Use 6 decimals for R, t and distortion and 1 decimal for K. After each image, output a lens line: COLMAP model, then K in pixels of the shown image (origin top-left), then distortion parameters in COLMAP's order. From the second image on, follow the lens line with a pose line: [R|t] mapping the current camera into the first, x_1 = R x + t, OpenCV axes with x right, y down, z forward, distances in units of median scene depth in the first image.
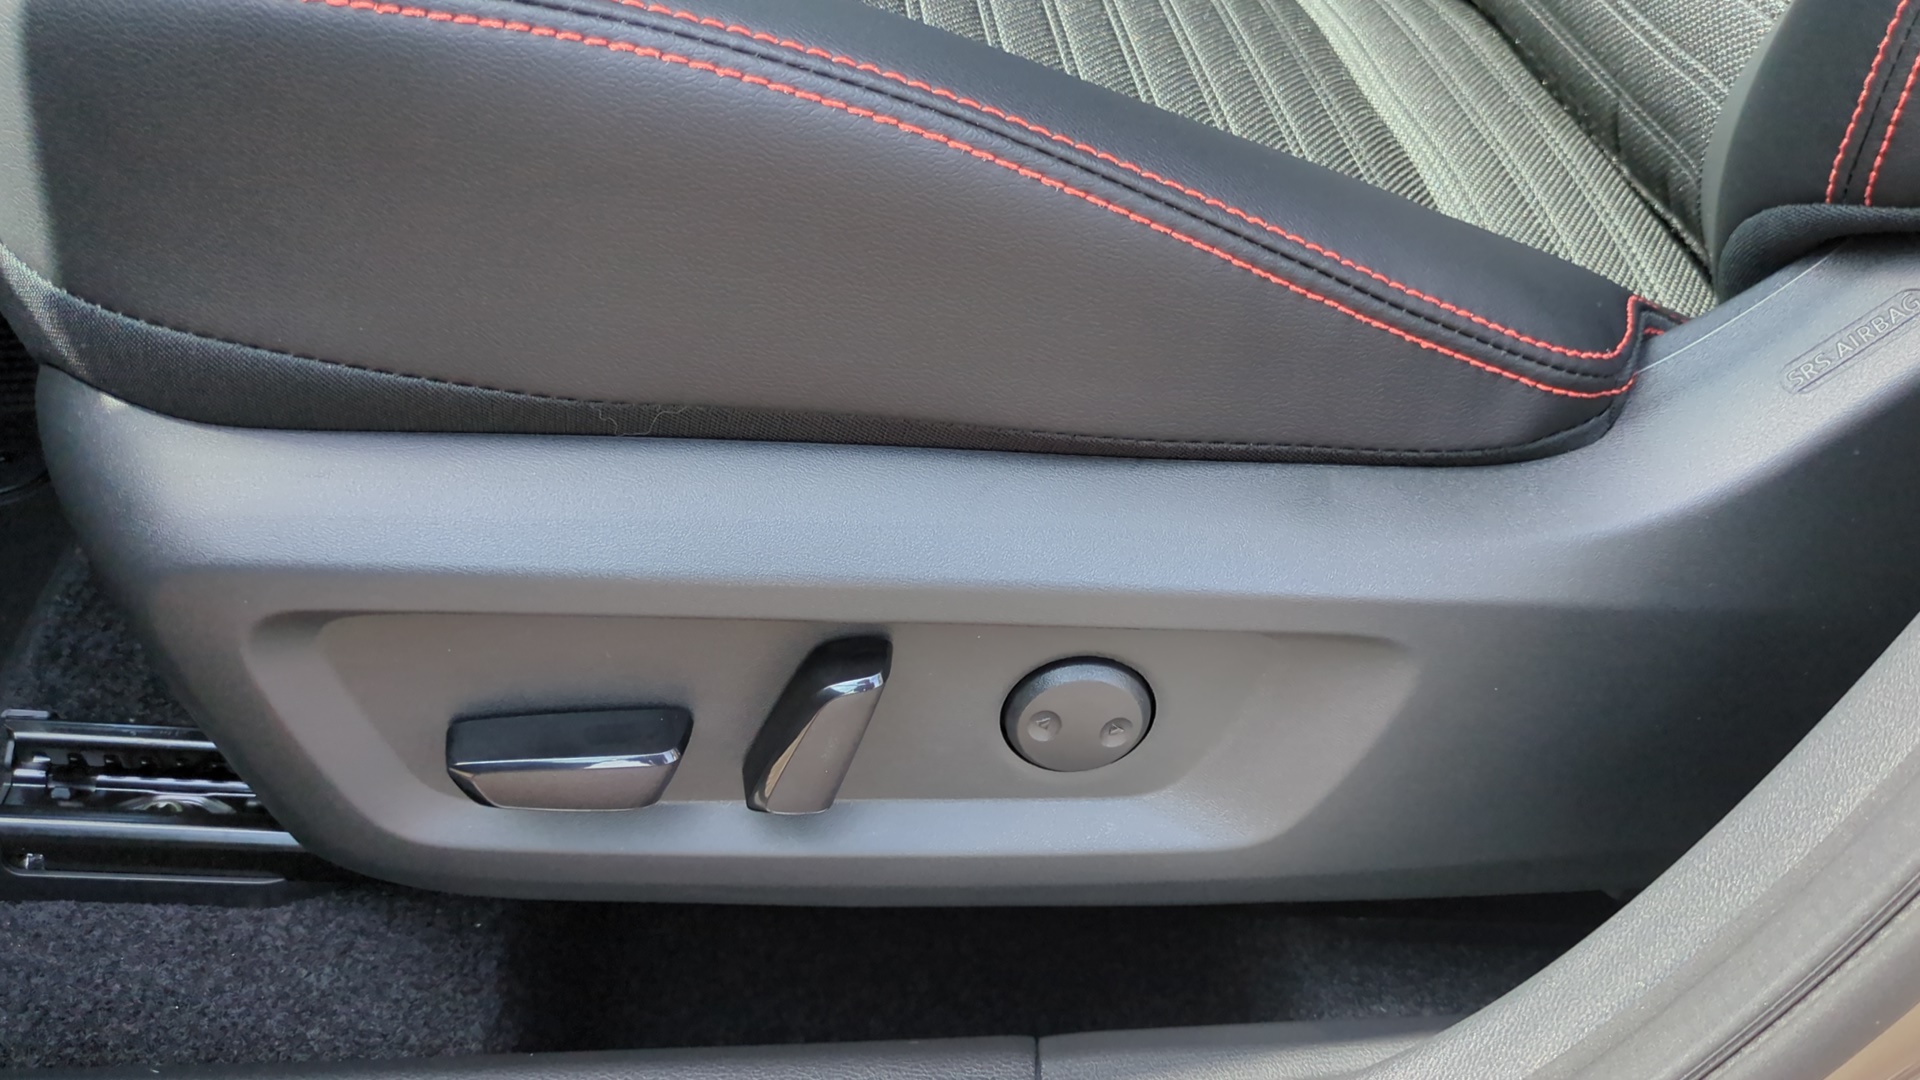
lens RADIAL K [[1685.6, 0, 959.7], [0, 1685.6, 541.8], [0, 0, 1]] dist [0.038058, -0.061439]
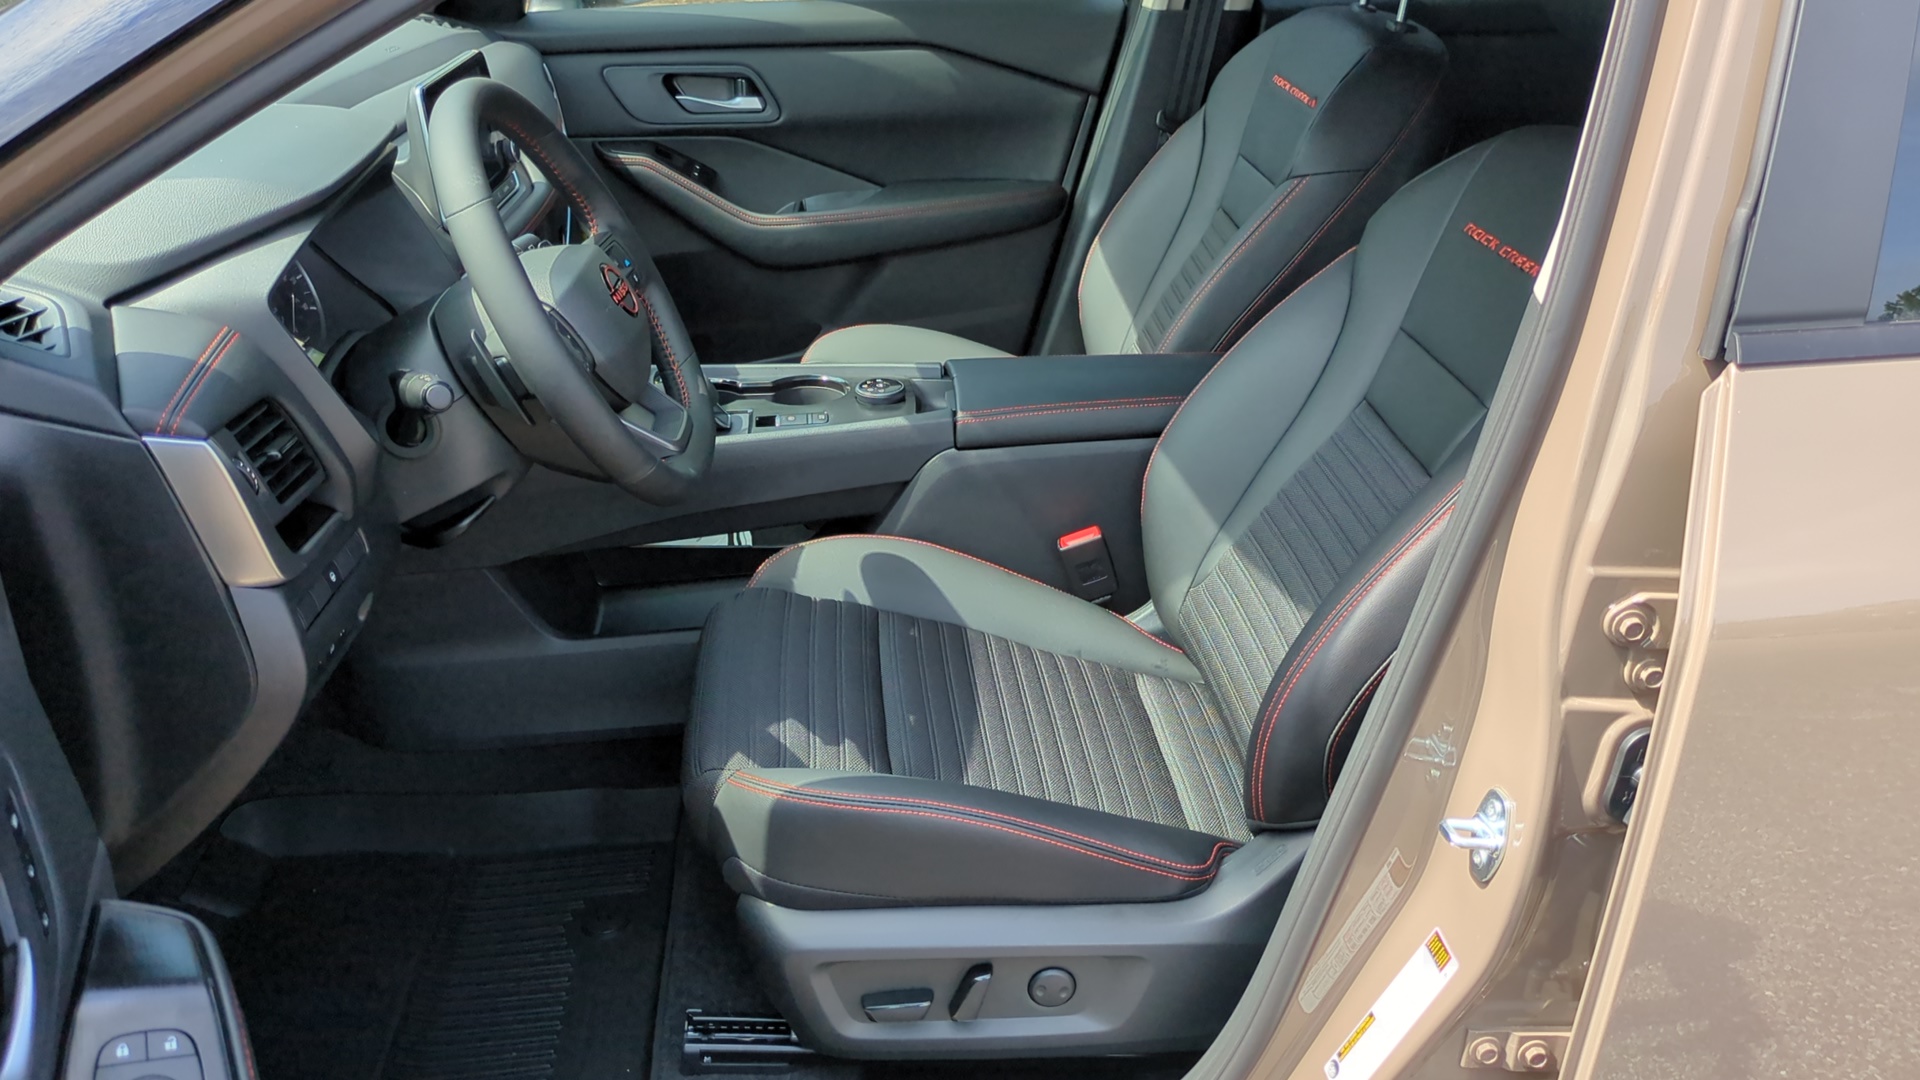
lens RADIAL K [[1685.6, 0, 963.6], [0, 1685.6, 544.8], [0, 0, 1]] dist [0.038058, -0.061439]
pose [[0.997905, -0.057132, -0.030352, 0.049538], [0.048436, 0.970811, -0.234904, 0.033666], [0.042887, 0.232942, 0.971545, -2.359684]]
